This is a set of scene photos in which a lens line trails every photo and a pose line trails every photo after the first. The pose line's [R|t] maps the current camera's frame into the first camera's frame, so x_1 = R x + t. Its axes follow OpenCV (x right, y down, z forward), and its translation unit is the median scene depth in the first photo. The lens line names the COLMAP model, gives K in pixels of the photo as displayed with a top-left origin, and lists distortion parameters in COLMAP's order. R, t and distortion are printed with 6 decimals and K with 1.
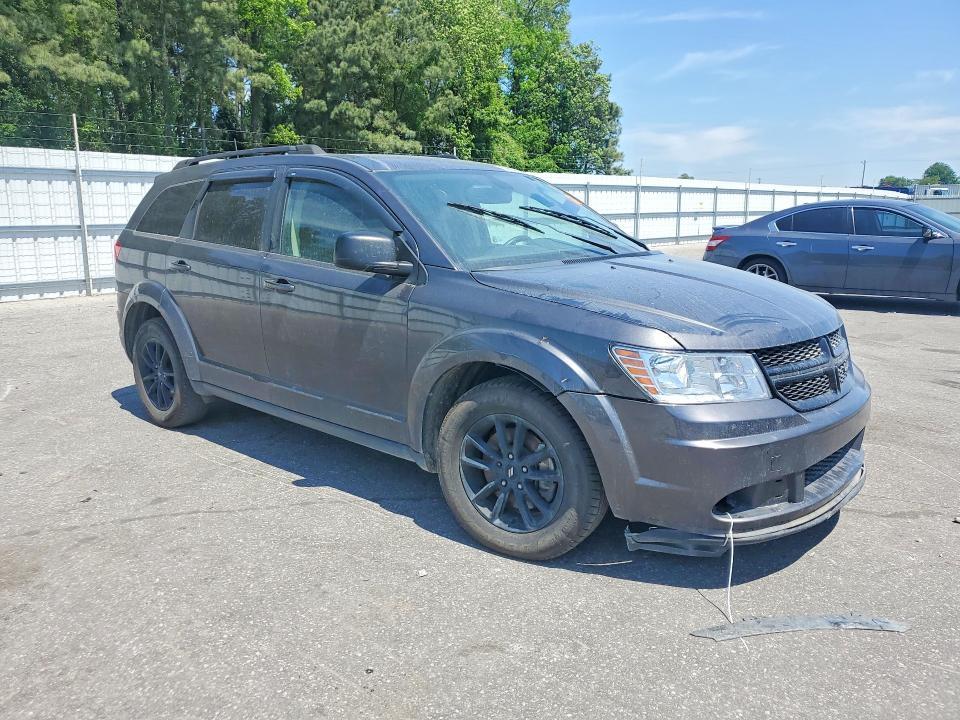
lens RADIAL K [[700.2, 0, 480.0], [0, 700.2, 360.0], [0, 0, 1]] dist [0.014448, -0.000203]
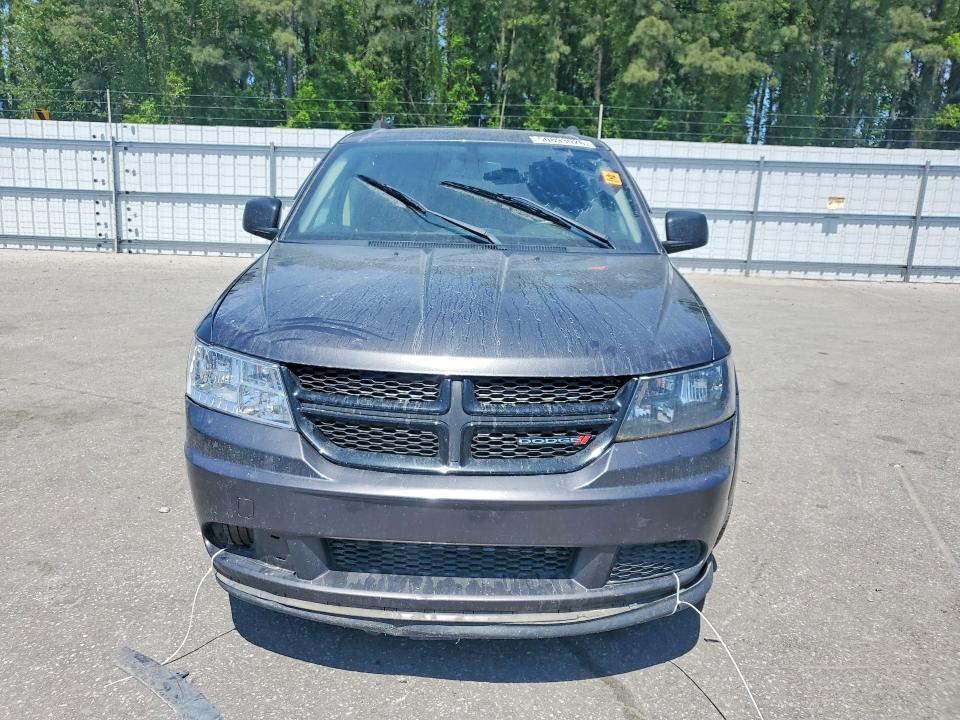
lens RADIAL K [[700.2, 0, 480.0], [0, 700.2, 360.0], [0, 0, 1]] dist [0.014448, -0.000203]
pose [[0.666456, 0.205070, -0.716786, 0.511776], [-0.193798, 0.976028, 0.099048, -0.114273], [0.719916, 0.072901, 0.690222, 0.501002]]
